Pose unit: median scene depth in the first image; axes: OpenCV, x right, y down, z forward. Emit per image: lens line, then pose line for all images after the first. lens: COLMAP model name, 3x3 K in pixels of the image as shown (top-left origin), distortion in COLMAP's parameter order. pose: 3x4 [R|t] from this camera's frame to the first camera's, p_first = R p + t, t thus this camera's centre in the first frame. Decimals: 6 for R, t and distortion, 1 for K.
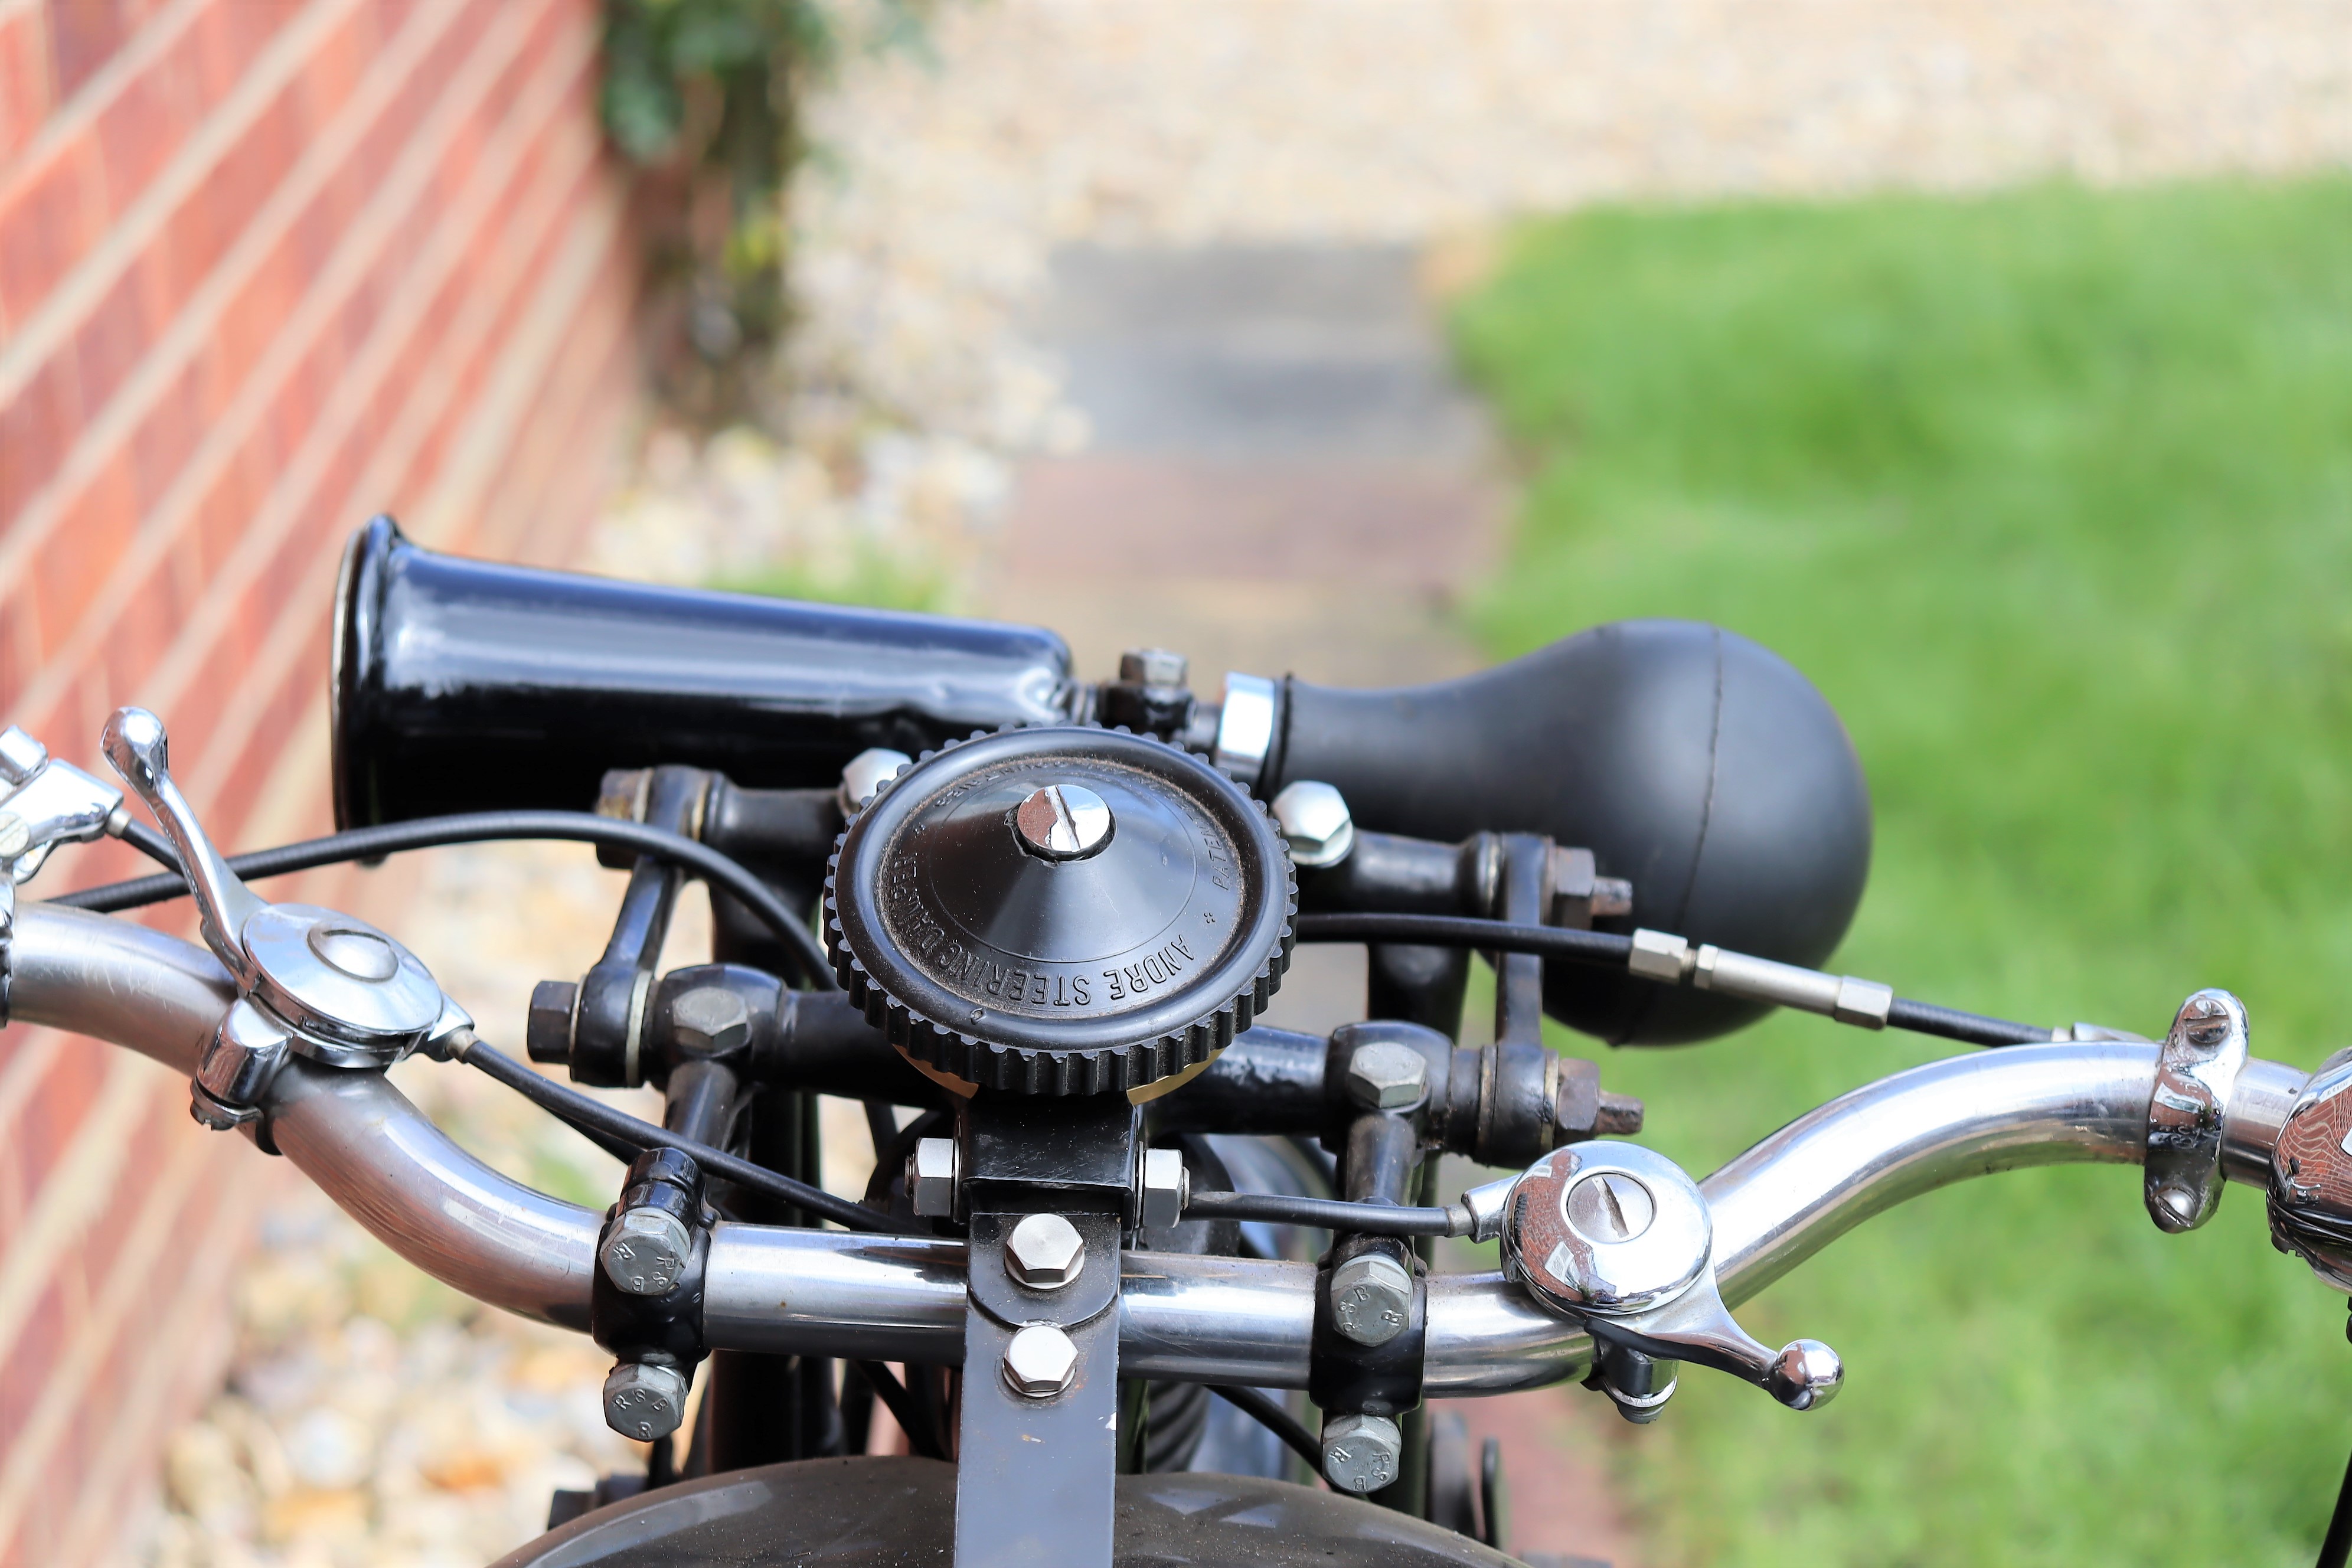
lens RADIAL K [[5964.6, 0, 1176.0], [0, 5964.6, 784.0], [0, 0, 1]] dist [0.344803, 0.885839]
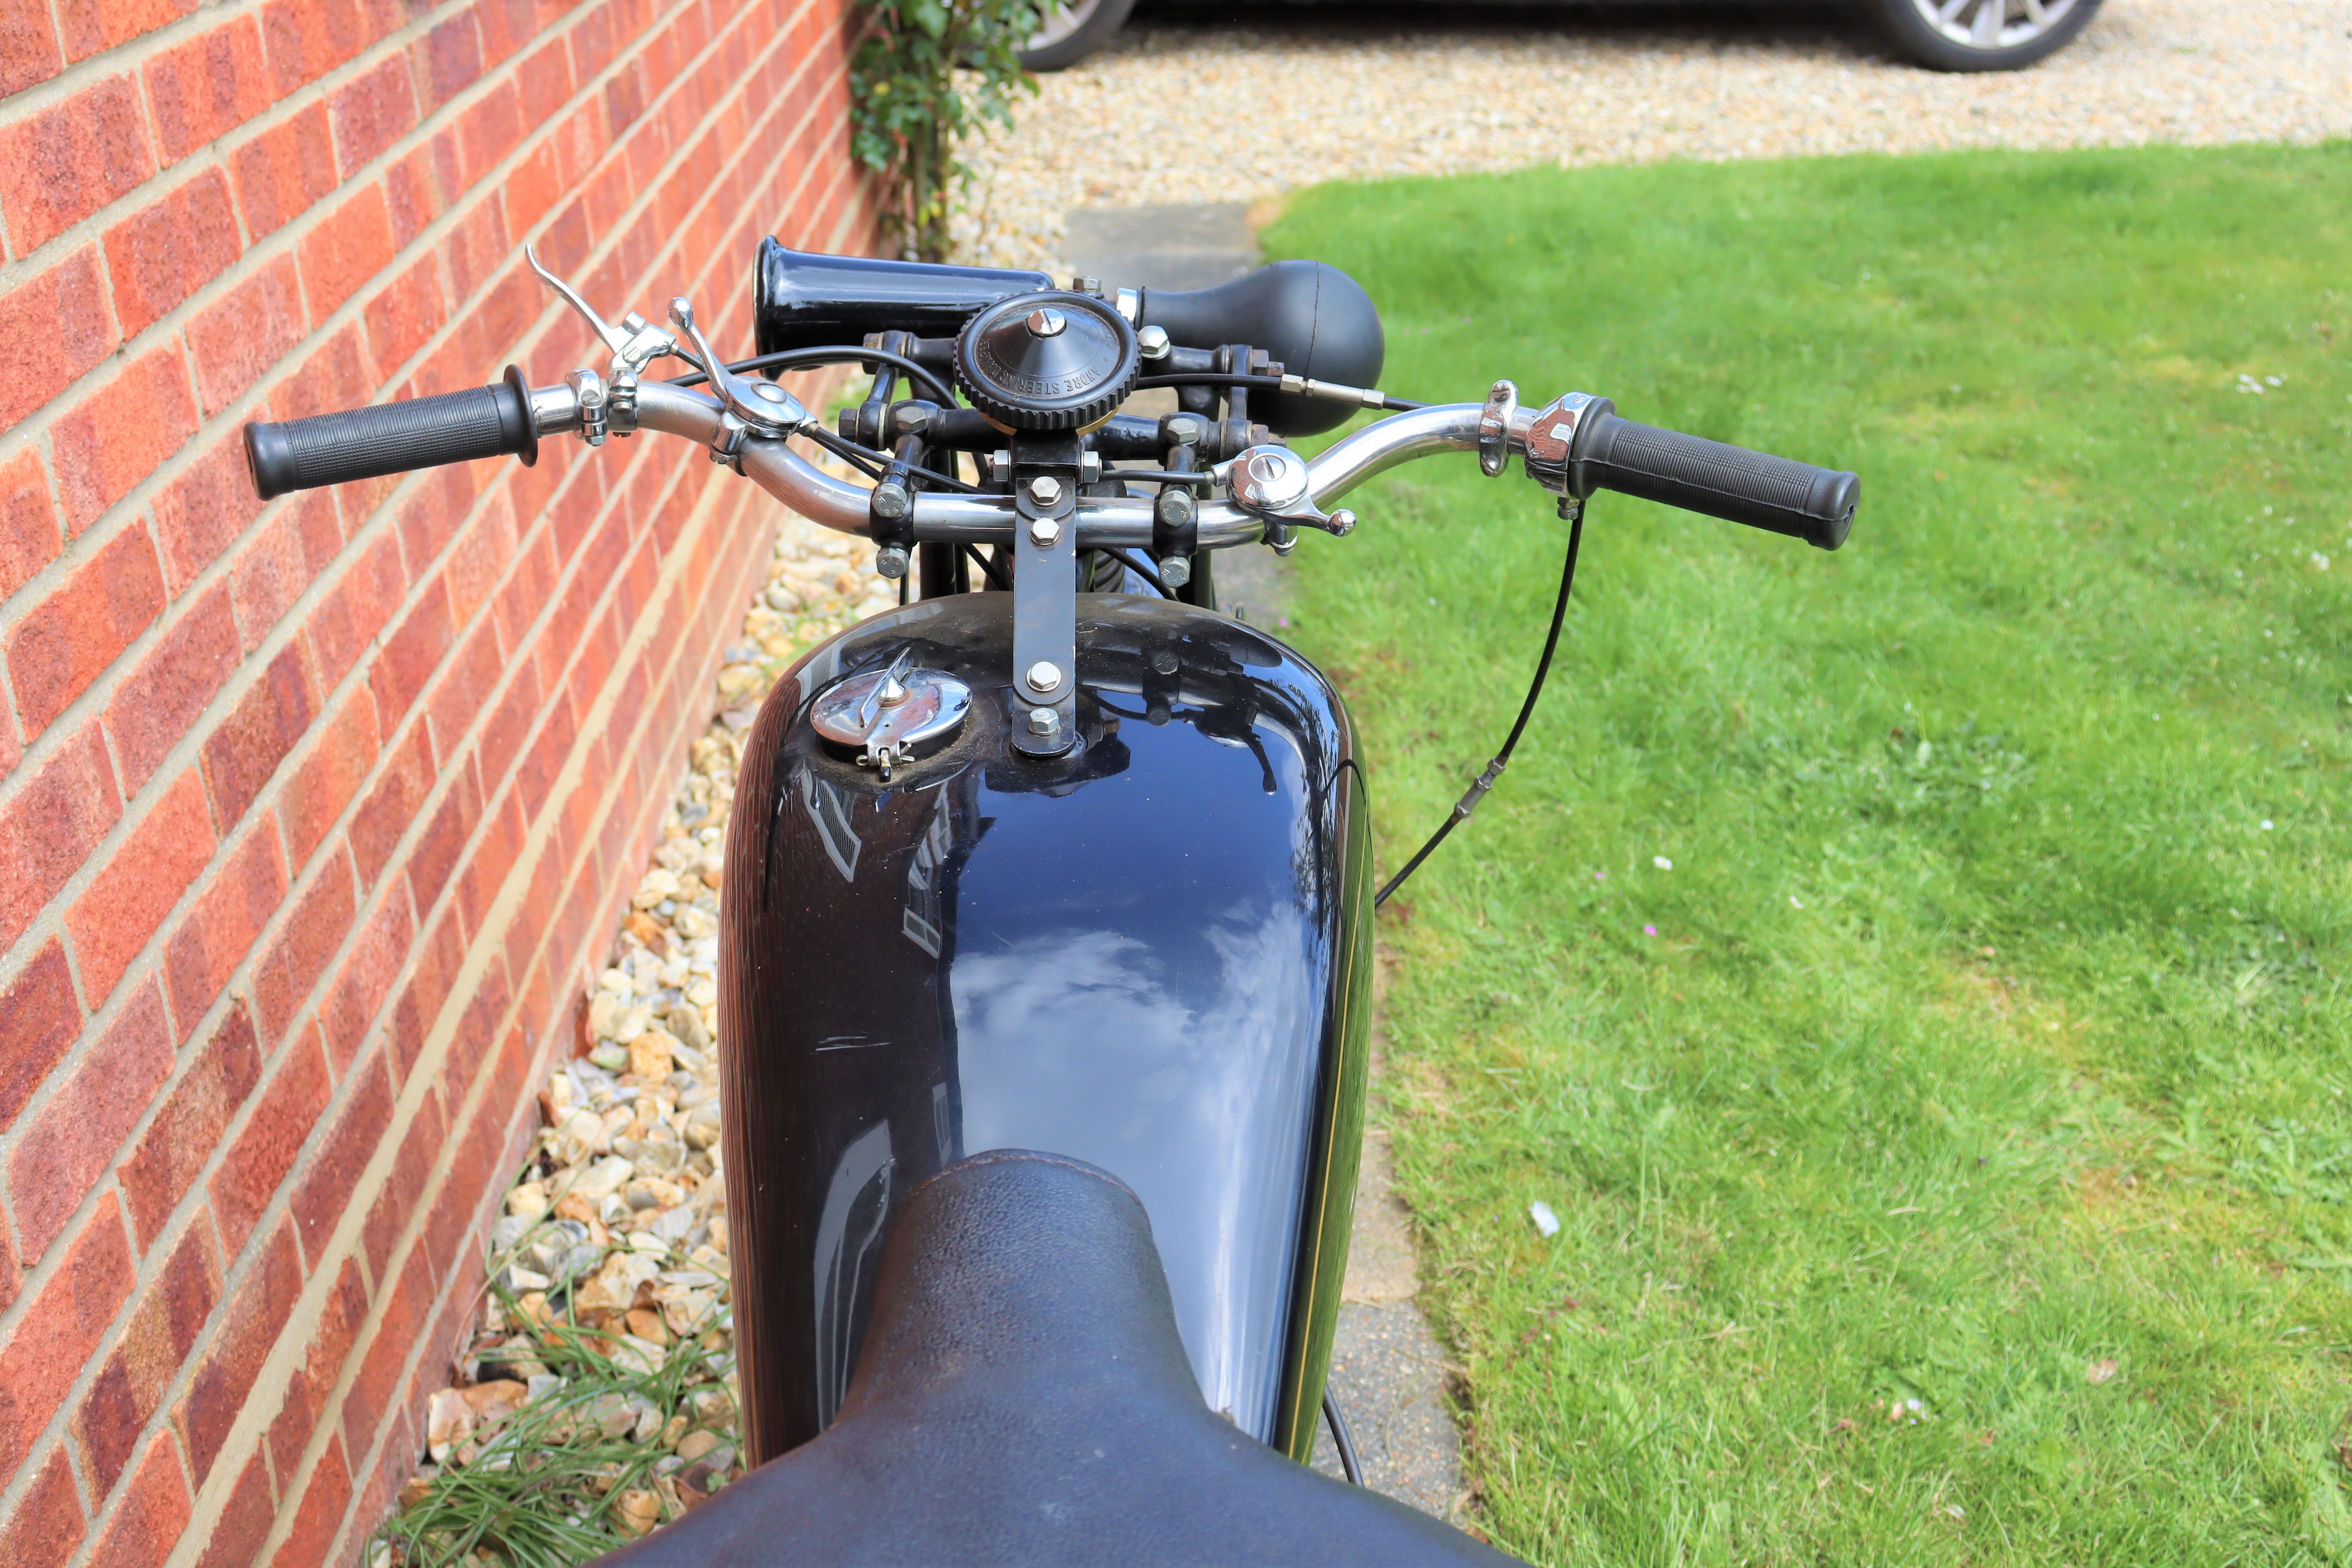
lens RADIAL K [[2805.8, 0, 1176.0], [0, 2805.8, 784.0], [0, 0, 1]] dist [-0.085466, 0.030365]
pose [[0.999209, -0.038773, 0.008826, 0.016927], [0.037516, 0.992774, 0.113981, 0.063162], [-0.013181, -0.113560, 0.993444, -0.186161]]
